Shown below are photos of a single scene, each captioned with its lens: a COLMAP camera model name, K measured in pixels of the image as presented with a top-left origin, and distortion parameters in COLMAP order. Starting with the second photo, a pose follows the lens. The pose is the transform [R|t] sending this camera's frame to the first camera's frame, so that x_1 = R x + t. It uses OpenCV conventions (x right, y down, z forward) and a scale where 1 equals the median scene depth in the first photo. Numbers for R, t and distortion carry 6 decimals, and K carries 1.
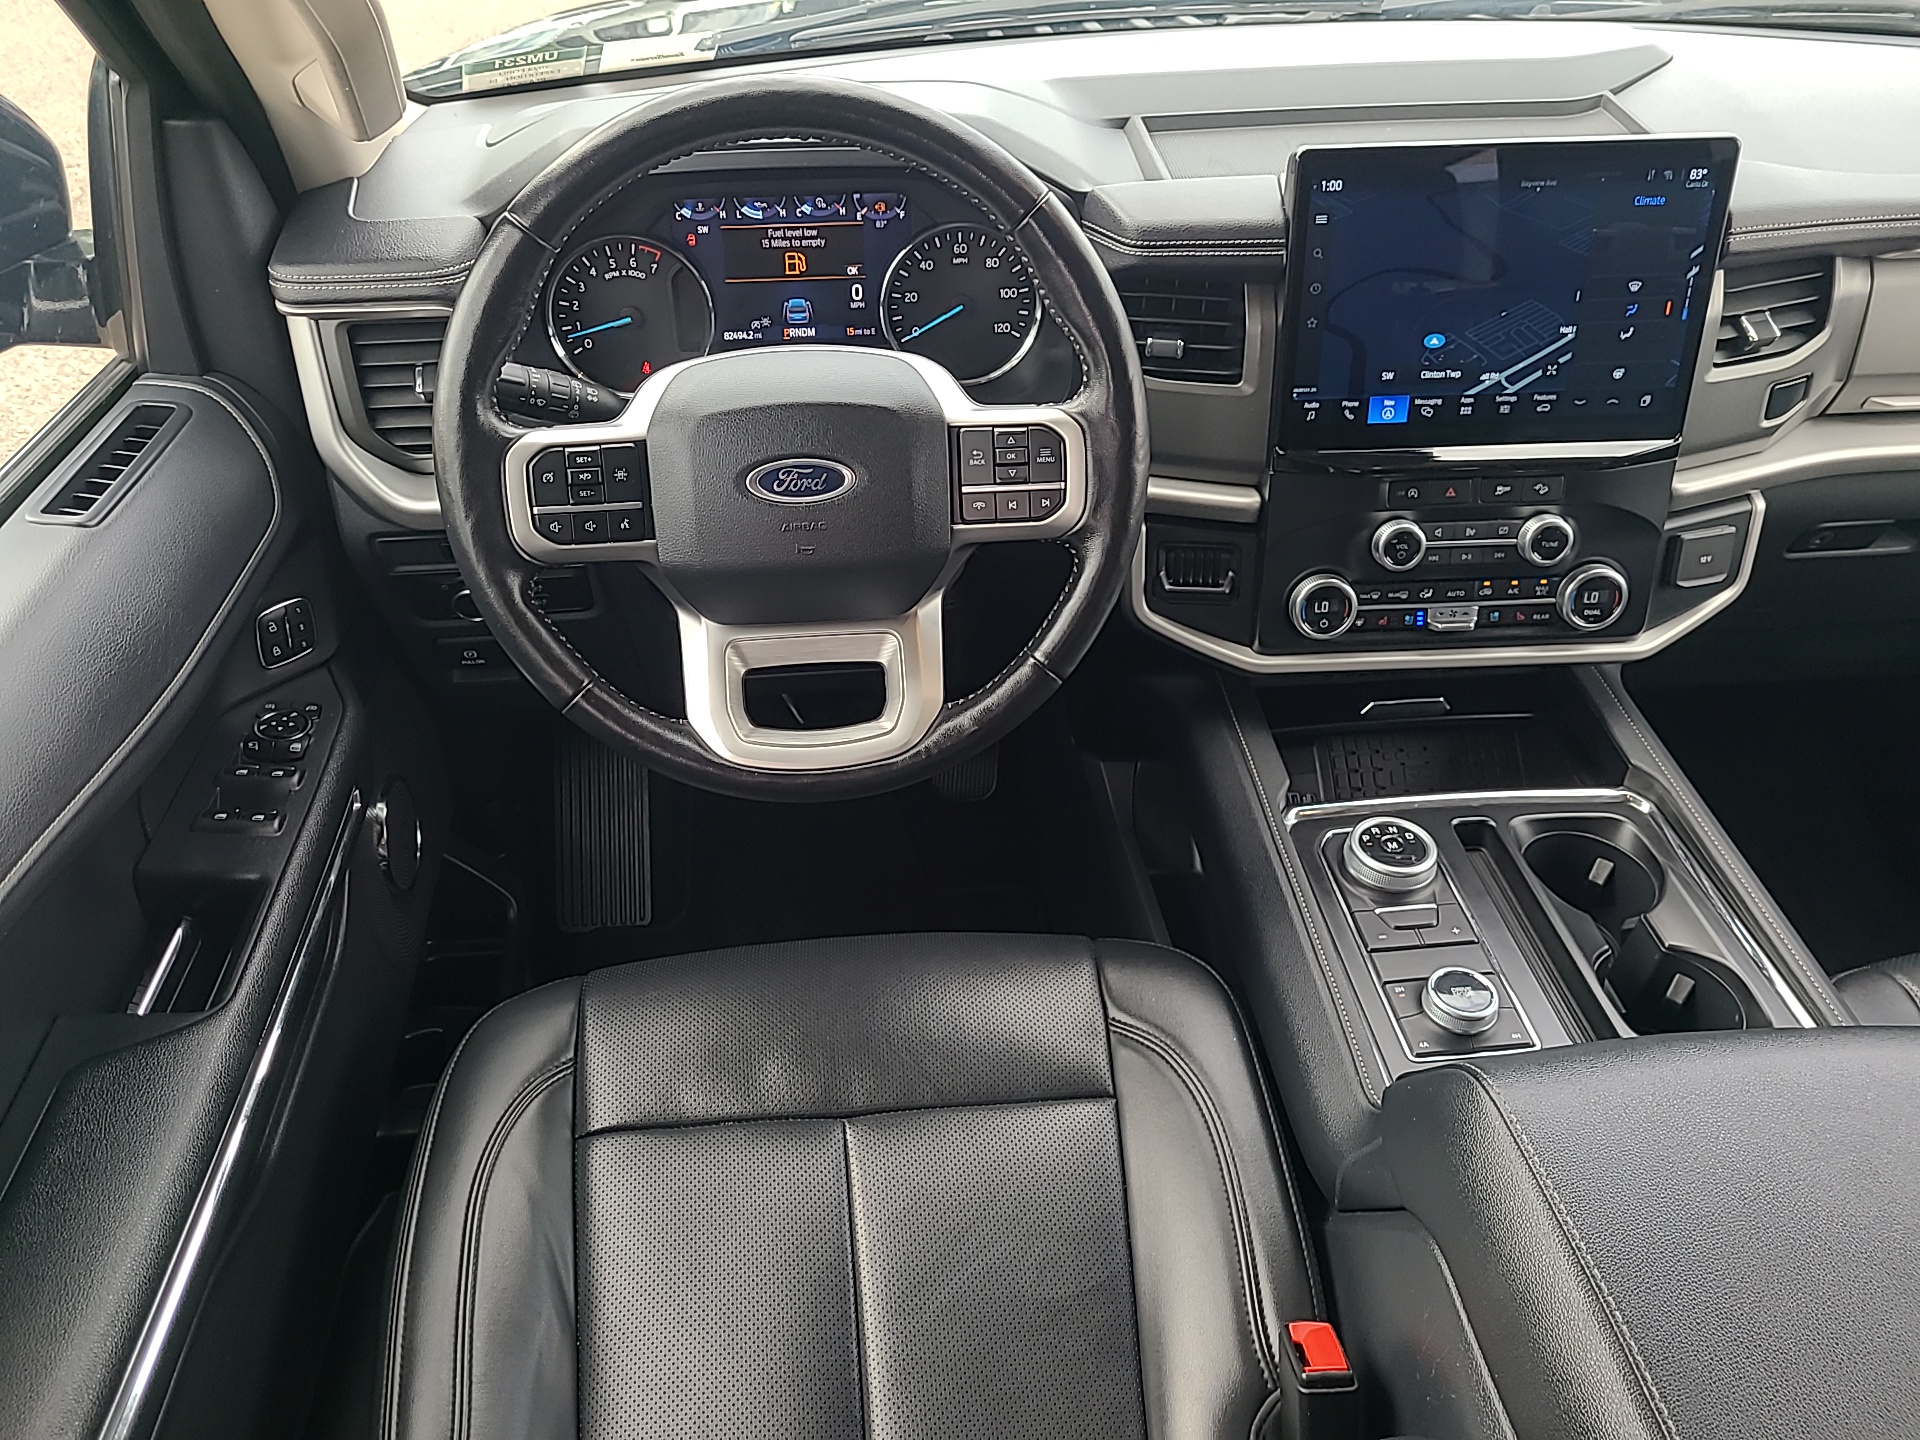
lens RADIAL K [[1428.9, 0, 937.4], [0, 1428.9, 724.5], [0, 0, 1]] dist [0.016932, -0.004299]
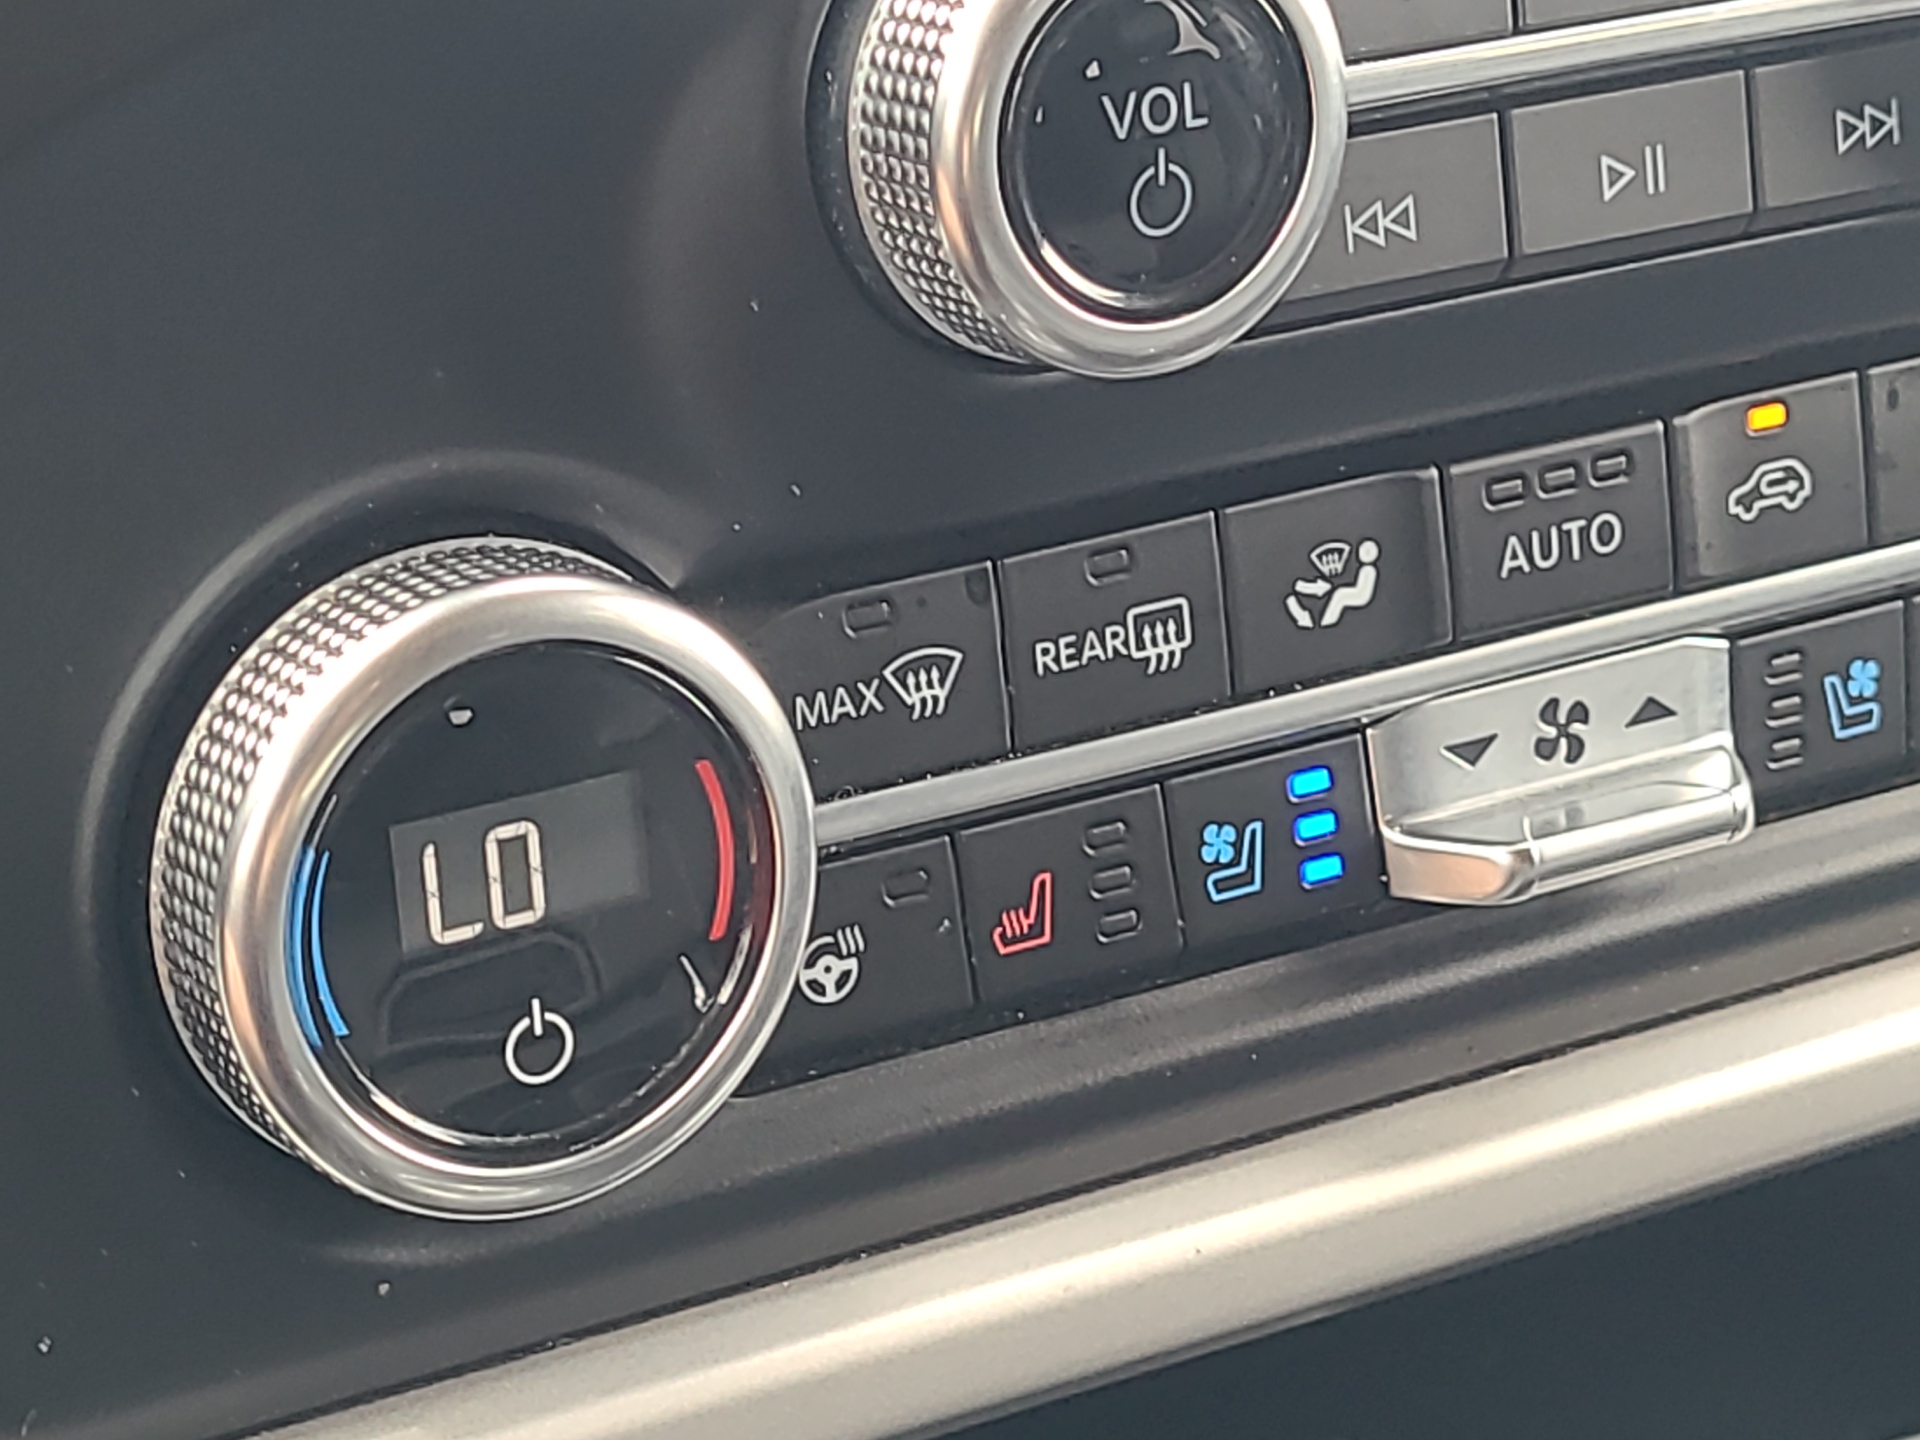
lens RADIAL K [[5145.8, 0, 904.2], [0, 5145.8, 721.6], [0, 0, 1]] dist [0.058686, -1.002927]
pose [[0.873187, -0.168773, 0.457230, 0.137103], [0.236722, 0.966905, -0.095172, -0.052708], [-0.426036, 0.191339, 0.884241, 0.675973]]
